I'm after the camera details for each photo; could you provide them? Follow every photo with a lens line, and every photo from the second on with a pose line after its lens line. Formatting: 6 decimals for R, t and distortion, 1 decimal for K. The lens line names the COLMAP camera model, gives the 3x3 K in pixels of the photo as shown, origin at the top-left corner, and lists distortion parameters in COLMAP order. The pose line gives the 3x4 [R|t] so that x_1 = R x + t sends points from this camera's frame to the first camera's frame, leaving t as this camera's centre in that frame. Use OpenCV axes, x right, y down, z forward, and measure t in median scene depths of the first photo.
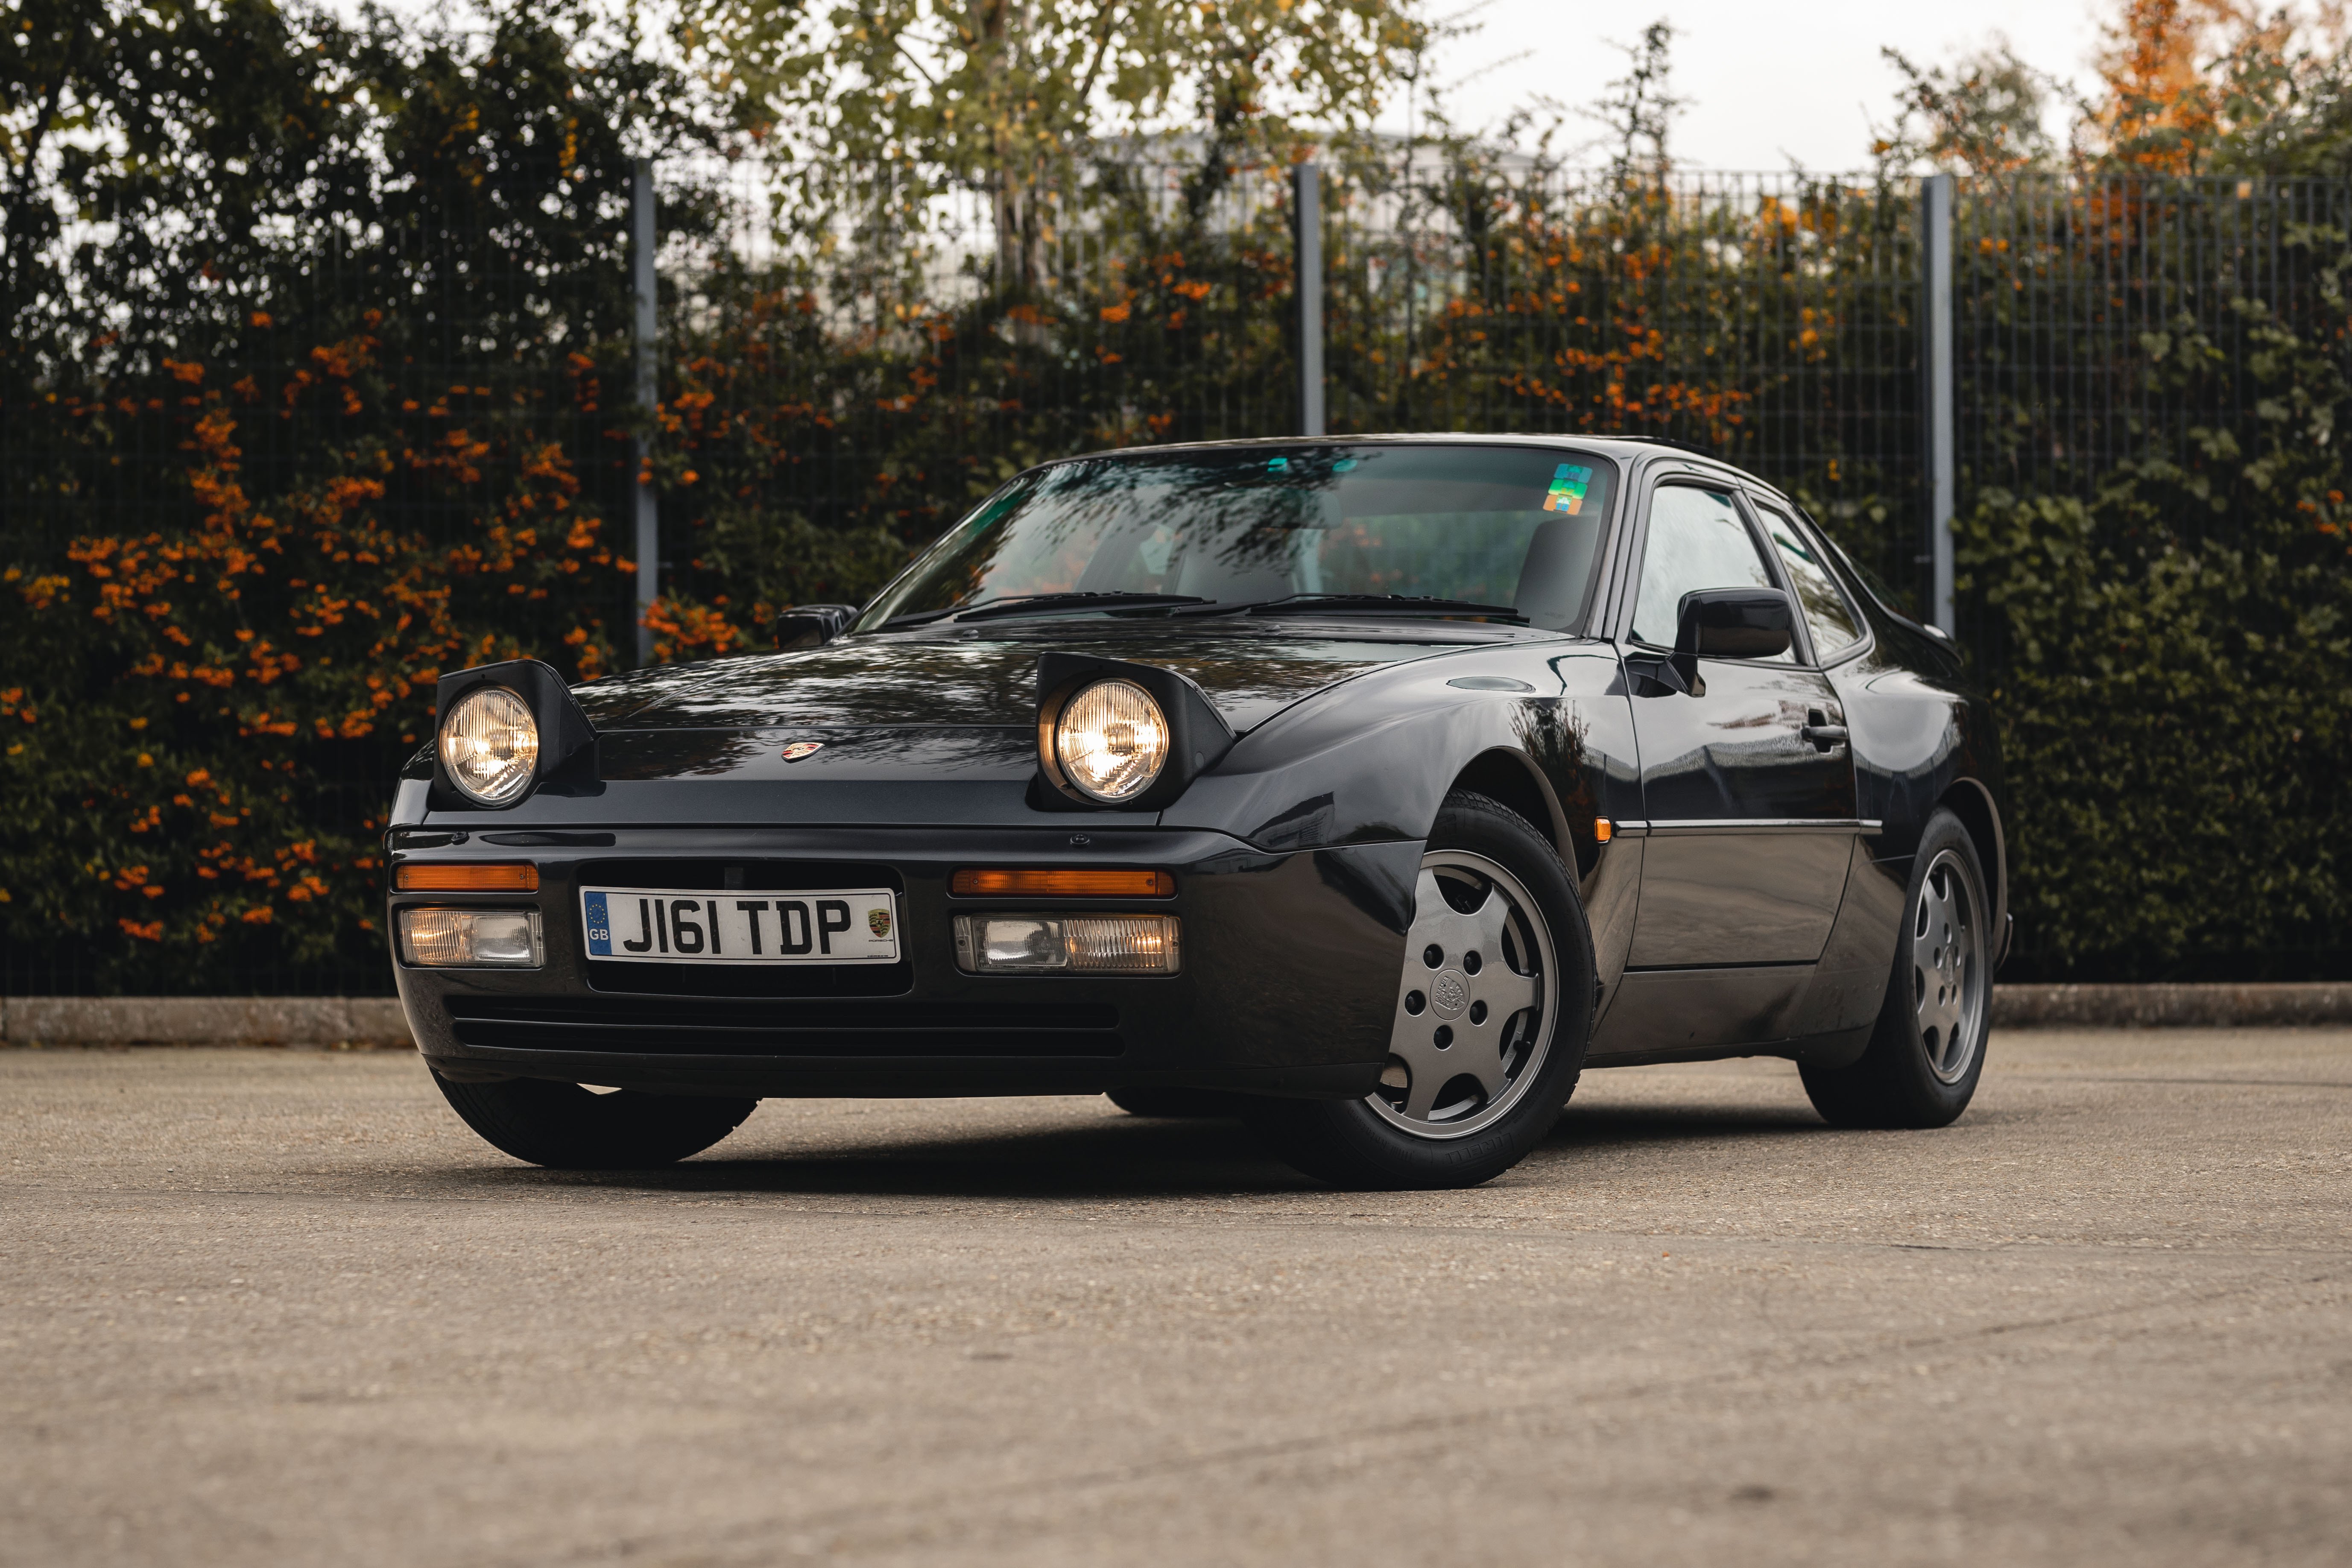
lens RADIAL K [[6520.4, 0, 1176.0], [0, 6520.4, 784.0], [0, 0, 1]] dist [0.013094, -0.005947]
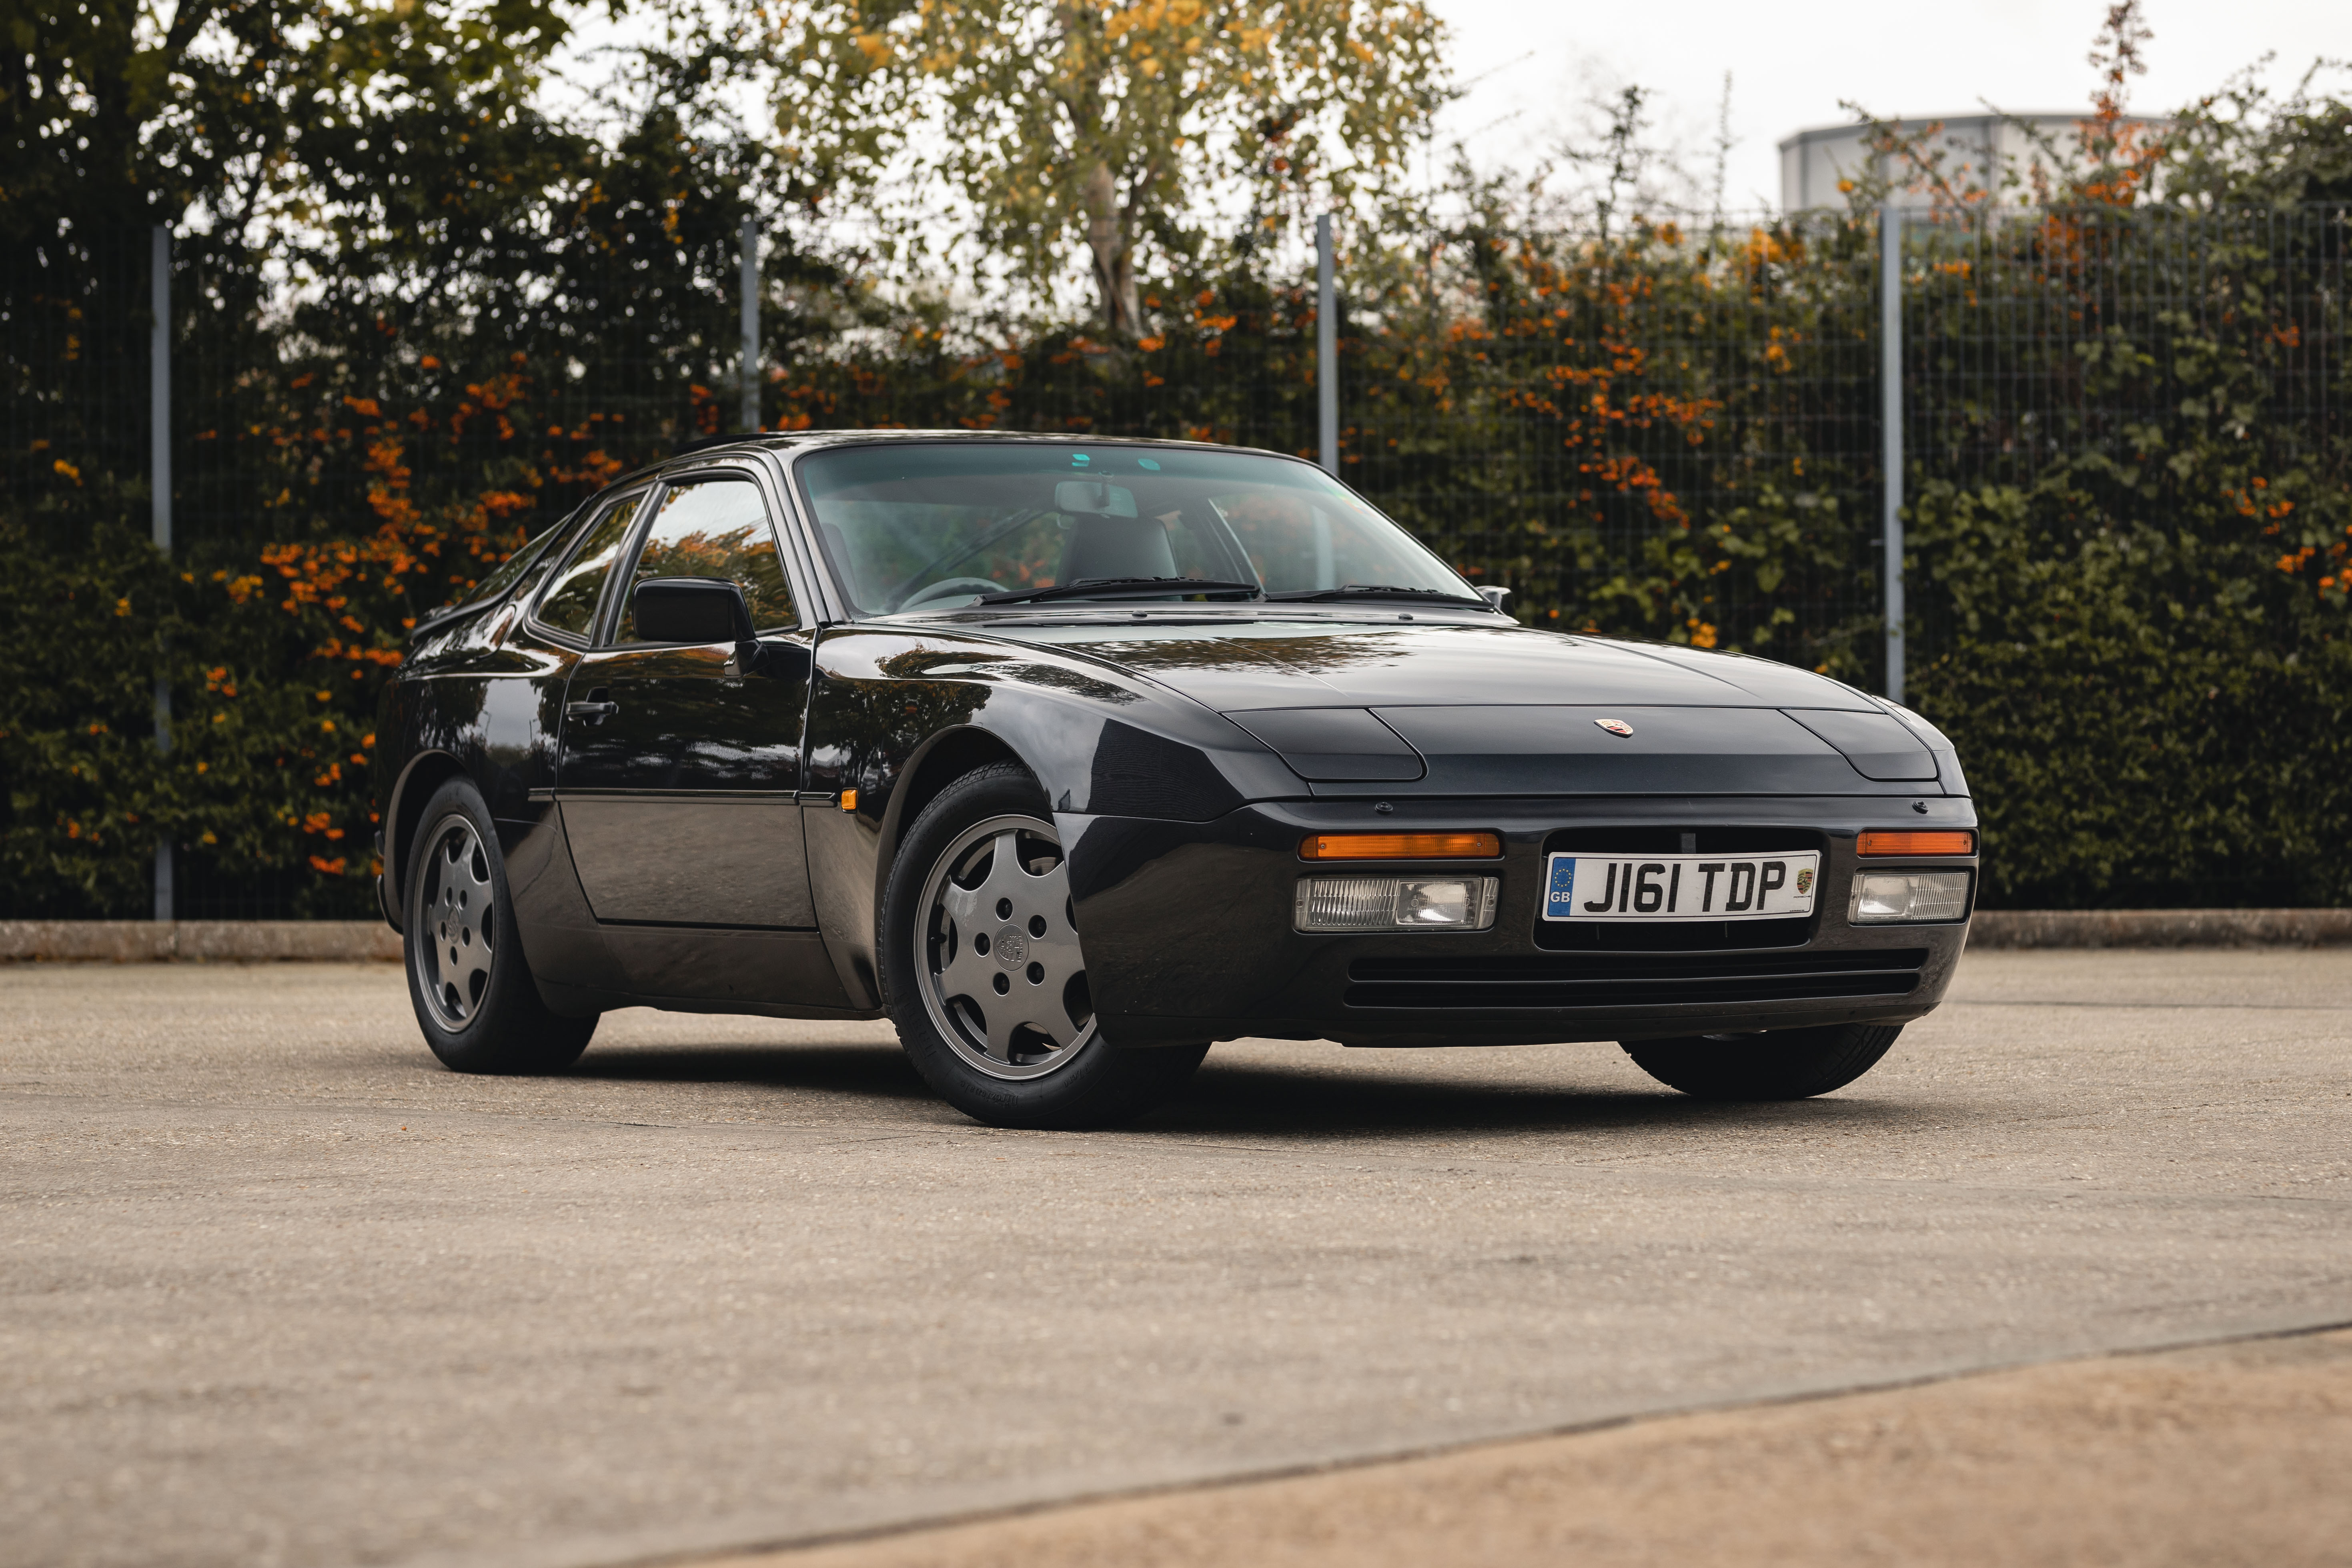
lens RADIAL K [[6520.1, 0, 1176.0], [0, 6520.1, 784.0], [0, 0, 1]] dist [0.013094, -0.005947]
pose [[0.984555, -0.004905, -0.175005, 0.206724], [0.005790, 0.999973, 0.004544, 0.002476], [0.174978, -0.005488, 0.984557, -0.168706]]
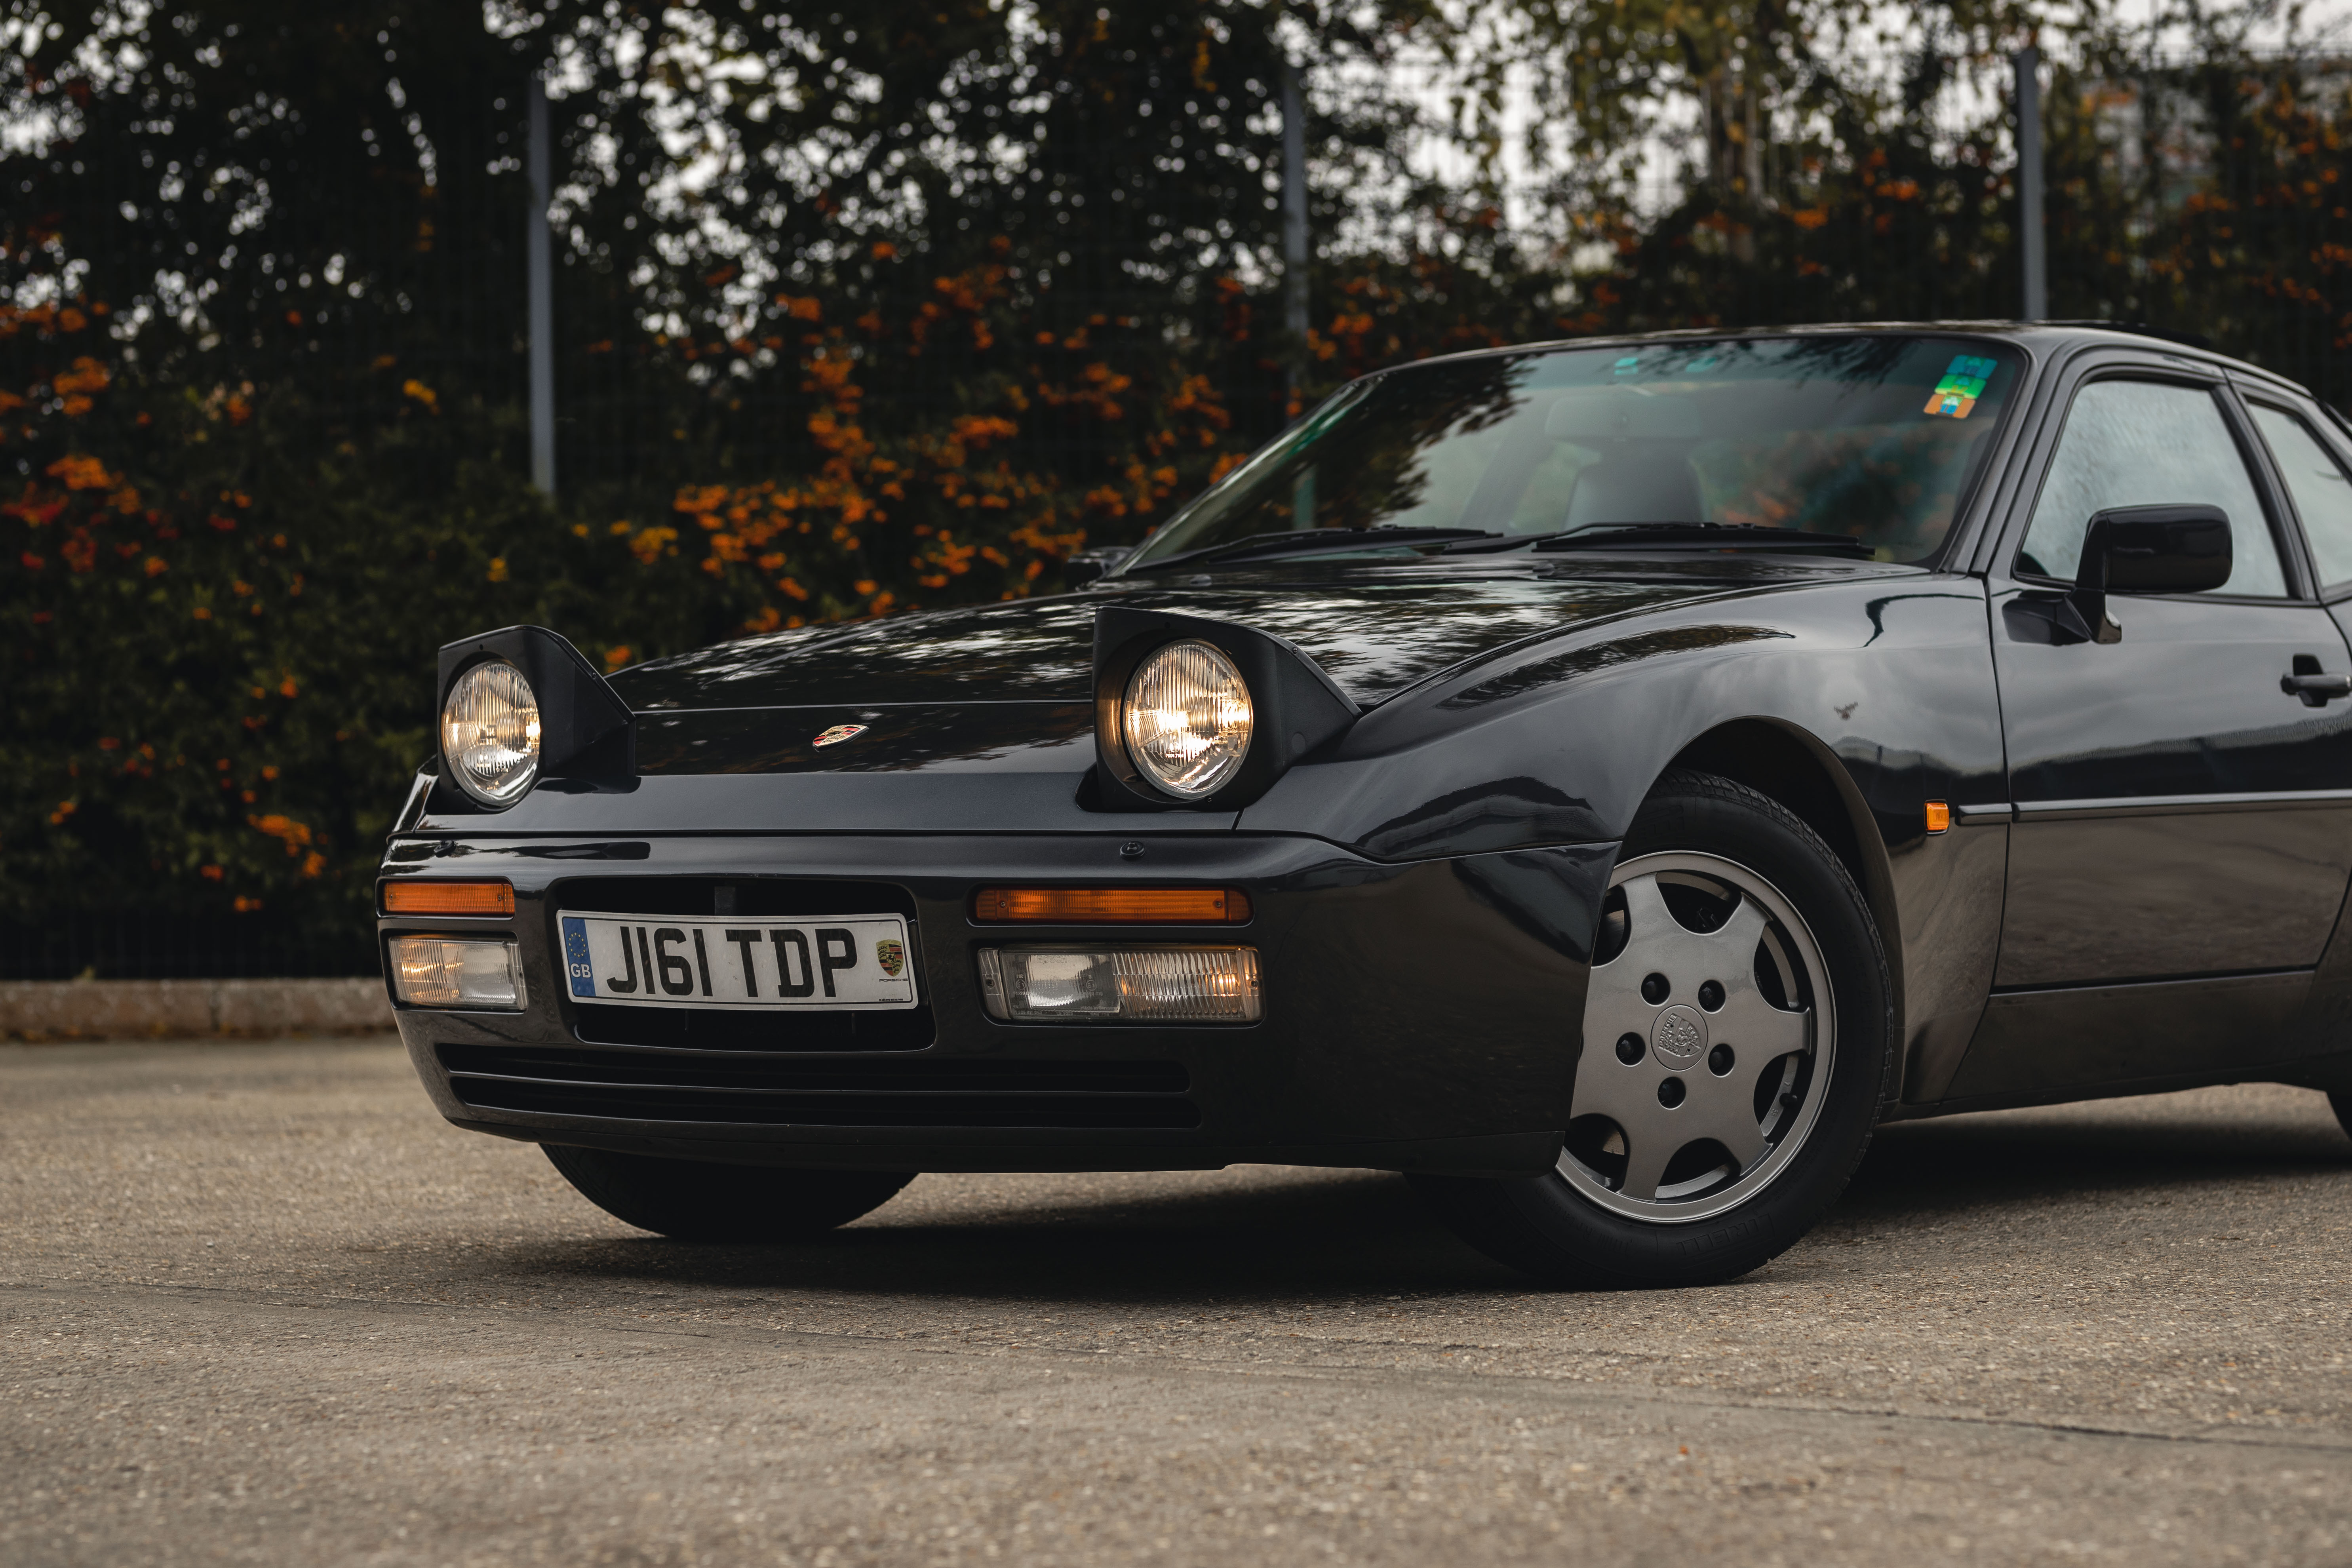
lens RADIAL K [[6083.3, 0, 1176.0], [0, 6083.3, 784.0], [0, 0, 1]] dist [-0.027185, 1.224357]
pose [[0.983003, -0.011771, -0.183214, 0.060290], [0.014048, 0.999839, 0.011135, -0.003512], [0.183054, -0.013520, 0.983010, 0.144261]]
